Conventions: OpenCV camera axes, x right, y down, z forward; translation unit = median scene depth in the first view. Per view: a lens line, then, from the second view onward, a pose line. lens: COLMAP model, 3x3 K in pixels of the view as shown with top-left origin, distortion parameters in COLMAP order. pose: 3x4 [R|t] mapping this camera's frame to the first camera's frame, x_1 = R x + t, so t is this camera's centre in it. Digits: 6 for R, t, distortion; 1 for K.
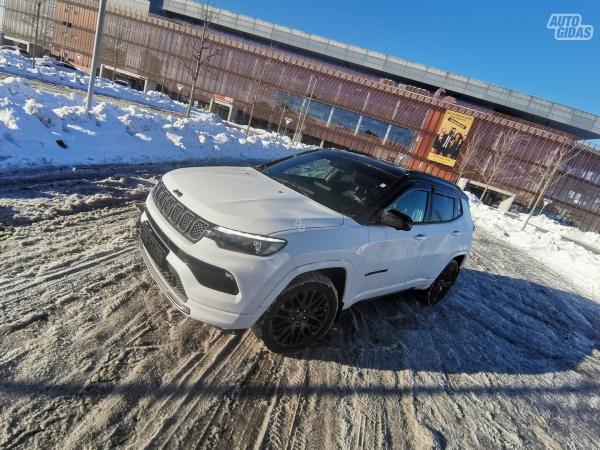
lens RADIAL K [[313.5, 0, 299.8], [0, 313.5, 221.2], [0, 0, 1]] dist [0.031637, -0.036179]
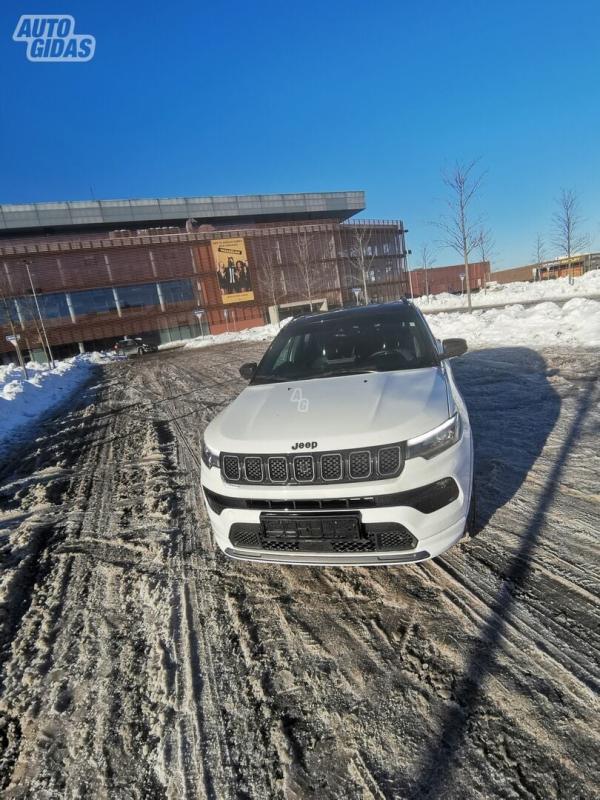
lens RADIAL K [[418.0, 0, 300.0], [0, 418.0, 400.0], [0, 0, 1]] dist [0.031637, -0.036179]
pose [[0.725972, -0.512840, 0.458214, -0.640502], [0.517643, 0.846136, 0.126882, -0.250776], [-0.452782, 0.145079, 0.879739, 0.116871]]
